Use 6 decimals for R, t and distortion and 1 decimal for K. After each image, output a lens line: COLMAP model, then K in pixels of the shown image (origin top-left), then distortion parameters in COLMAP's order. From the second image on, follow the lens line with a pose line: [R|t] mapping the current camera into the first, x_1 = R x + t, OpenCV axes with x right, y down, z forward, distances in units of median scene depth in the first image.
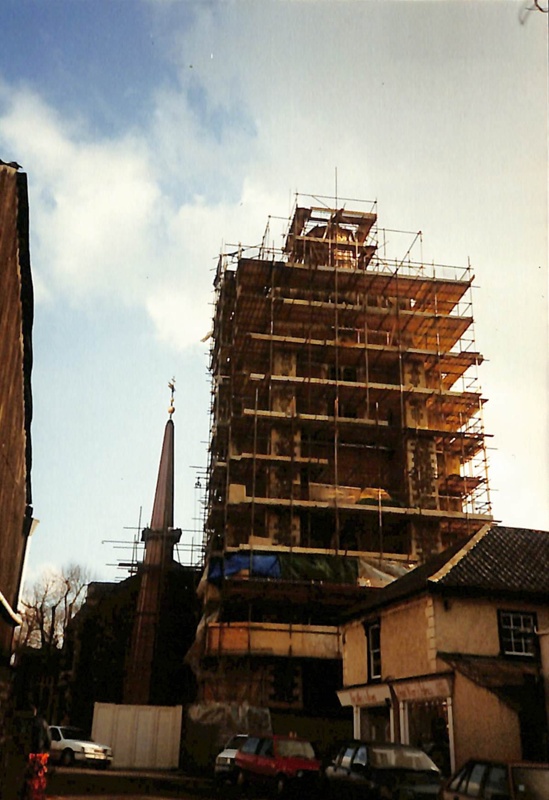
lens RADIAL K [[831.9, 0, 274.5], [0, 831.9, 400.0], [0, 0, 1]] dist [0.061258, 0.009973]
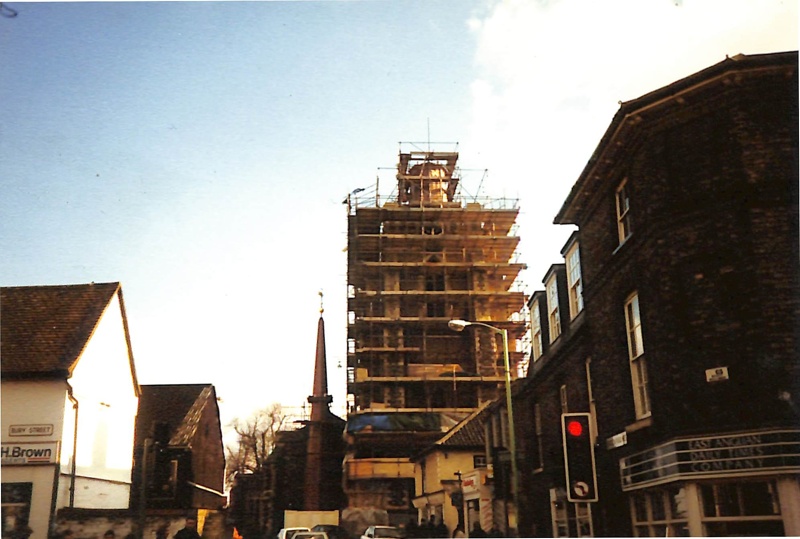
lens RADIAL K [[803.3, 0, 400.0], [0, 803.3, 269.5], [0, 0, 1]] dist [0.005416, -0.004132]
pose [[0.993571, -0.078851, -0.081241, 0.153774], [0.084414, 0.994144, 0.067475, -0.167354], [0.075445, -0.073899, 0.994408, -0.431974]]
